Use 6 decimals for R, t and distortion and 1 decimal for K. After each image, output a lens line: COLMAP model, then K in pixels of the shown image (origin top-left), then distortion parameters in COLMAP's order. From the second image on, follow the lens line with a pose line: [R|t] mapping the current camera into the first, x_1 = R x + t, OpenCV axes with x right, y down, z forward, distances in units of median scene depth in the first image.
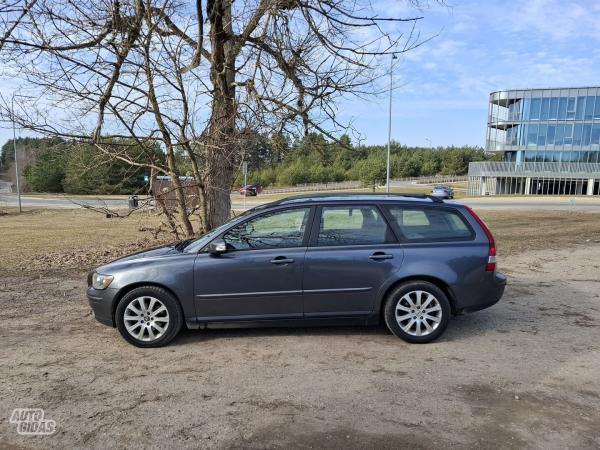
lens RADIAL K [[422.8, 0, 294.9], [0, 422.8, 227.6], [0, 0, 1]] dist [0.032001, -0.019748]
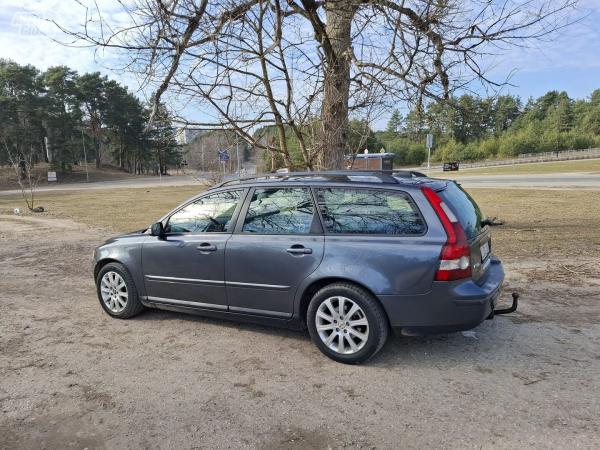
lens RADIAL K [[422.8, 0, 298.7], [0, 422.8, 223.0], [0, 0, 1]] dist [0.032001, -0.019748]
pose [[0.870391, 0.035437, -0.491084, 0.599217], [-0.012429, 0.998670, 0.050037, -0.025308], [0.492204, -0.037449, 0.869674, 0.284128]]
